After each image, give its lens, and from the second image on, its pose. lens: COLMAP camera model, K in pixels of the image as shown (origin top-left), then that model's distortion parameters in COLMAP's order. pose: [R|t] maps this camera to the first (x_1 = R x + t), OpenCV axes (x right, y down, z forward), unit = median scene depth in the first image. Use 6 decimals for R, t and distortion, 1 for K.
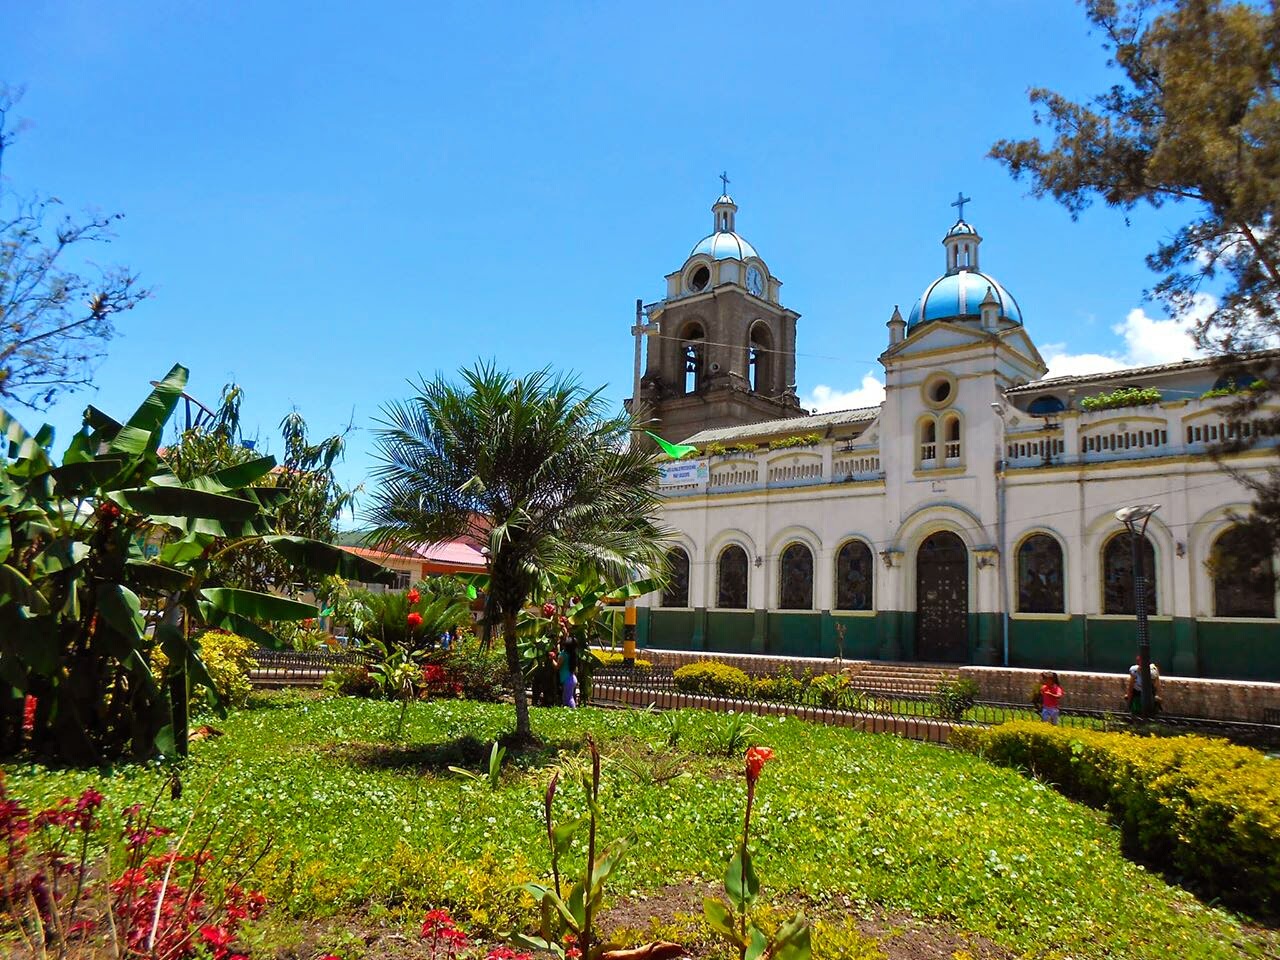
lens RADIAL K [[950.2, 0, 643.1], [0, 950.2, 480.1], [0, 0, 1]] dist [-0.117453, 0.076289]
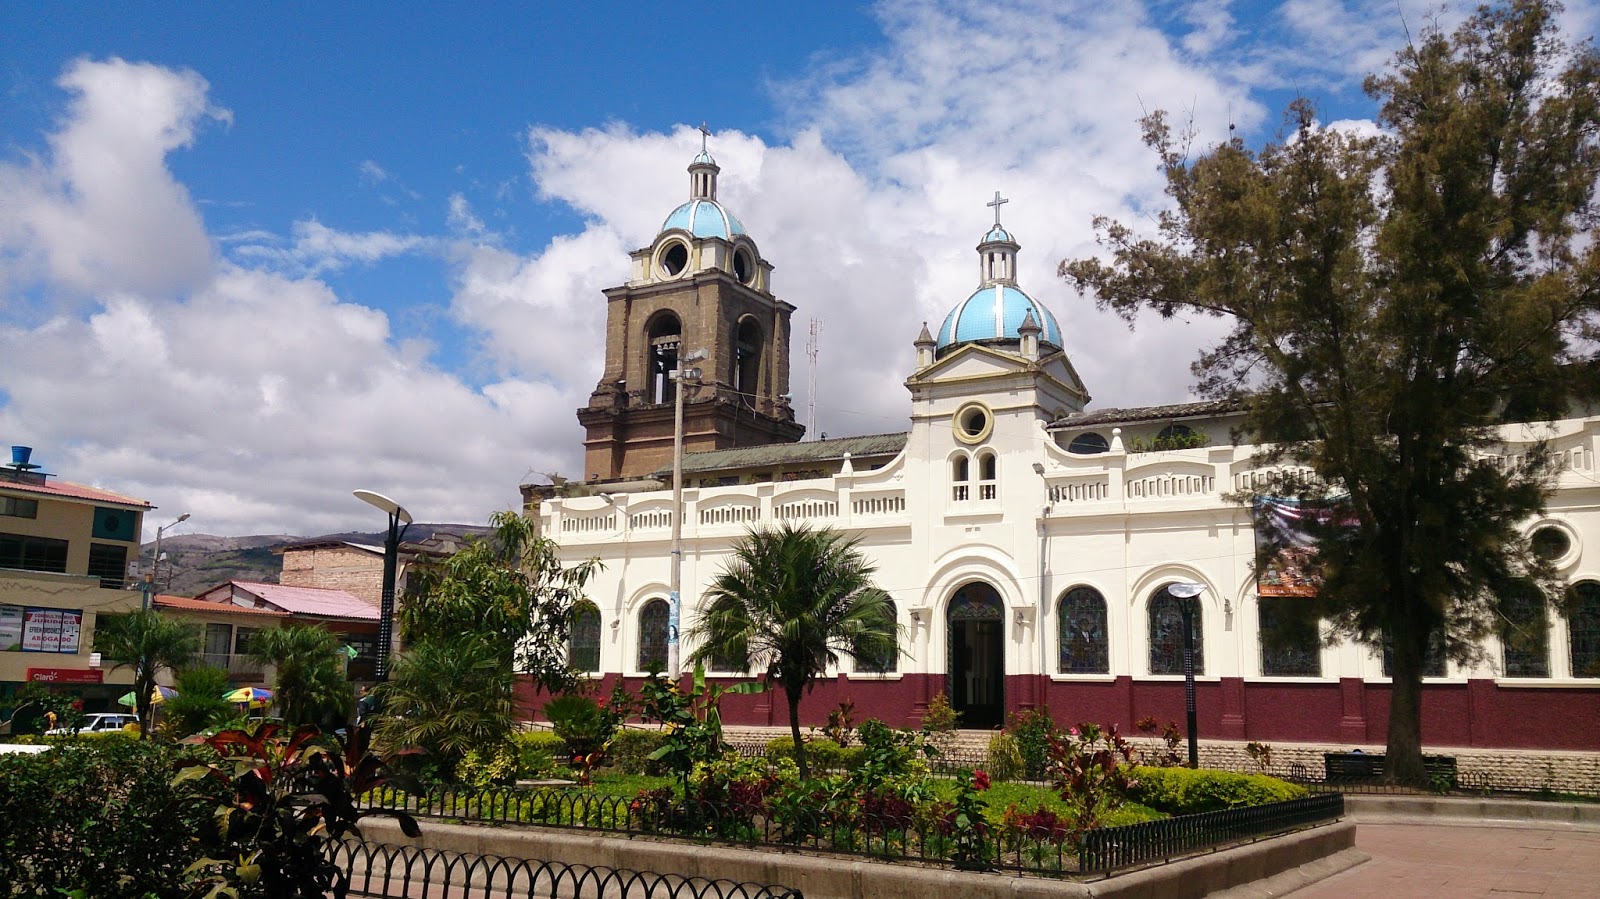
lens RADIAL K [[1362.2, 0, 793.4], [0, 1362.2, 447.6], [0, 0, 1]] dist [-0.001599, -0.064064]
pose [[0.979011, 0.014214, 0.203312, -0.114742], [-0.008967, 0.999603, -0.026709, -0.036651], [-0.203610, 0.024325, 0.978750, -0.231075]]
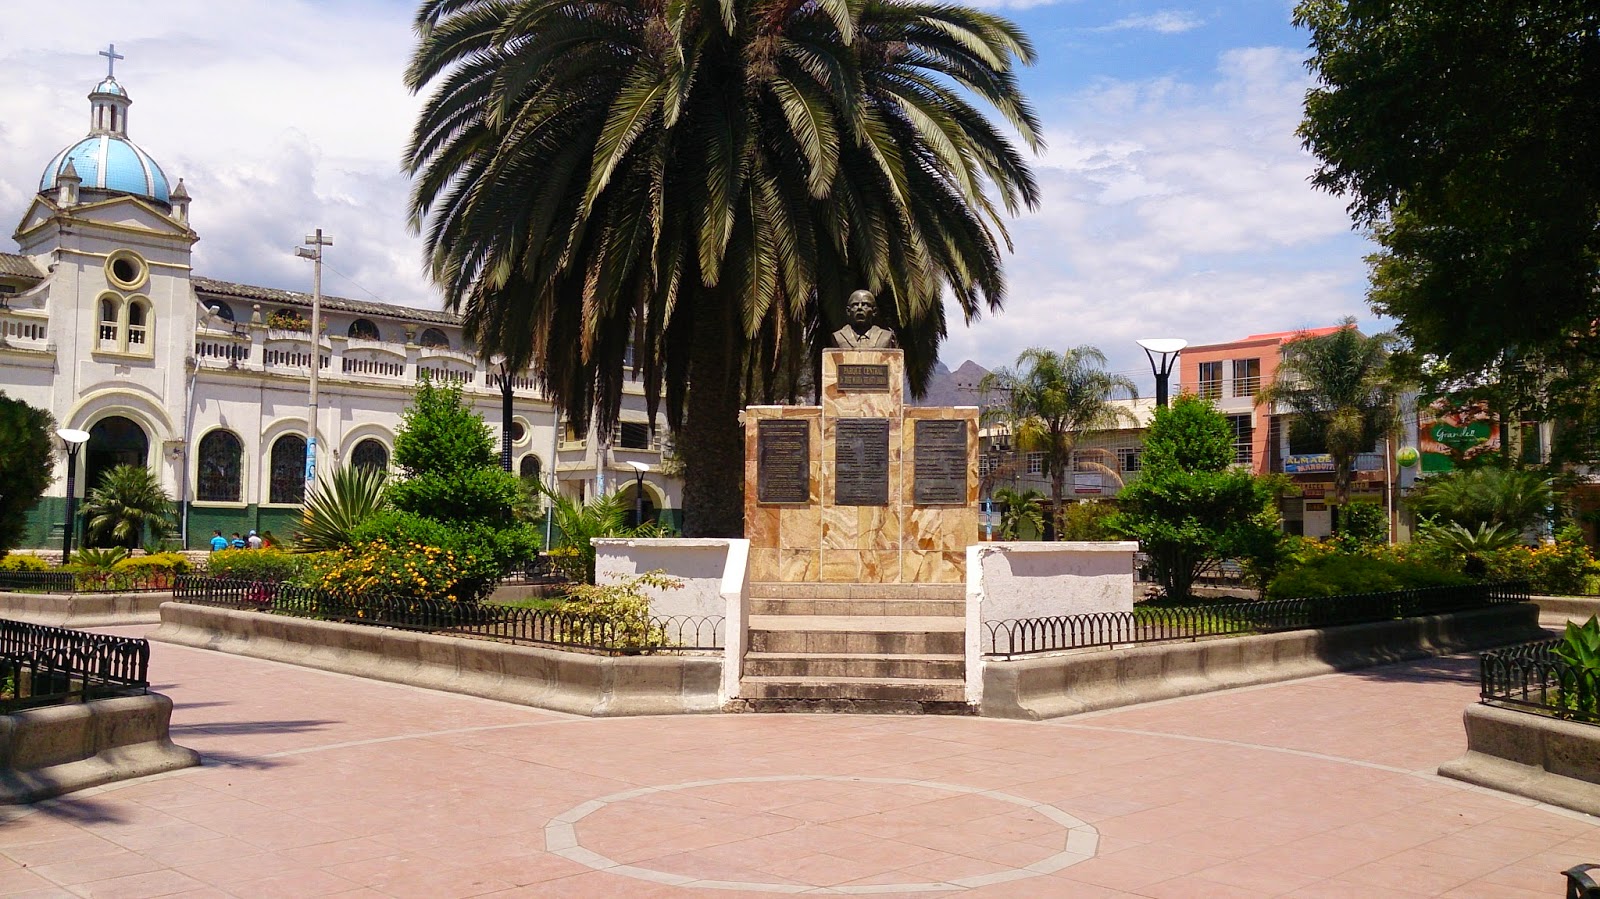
lens RADIAL K [[1295.4, 0, 800.0], [0, 1295.4, 449.5], [0, 0, 1]] dist [-0.000794, -0.001971]
pose [[0.045540, 0.029240, 0.998534, -0.990327], [-0.160522, 0.986797, -0.021575, 0.003706], [-0.985981, -0.159304, 0.049632, 0.226908]]
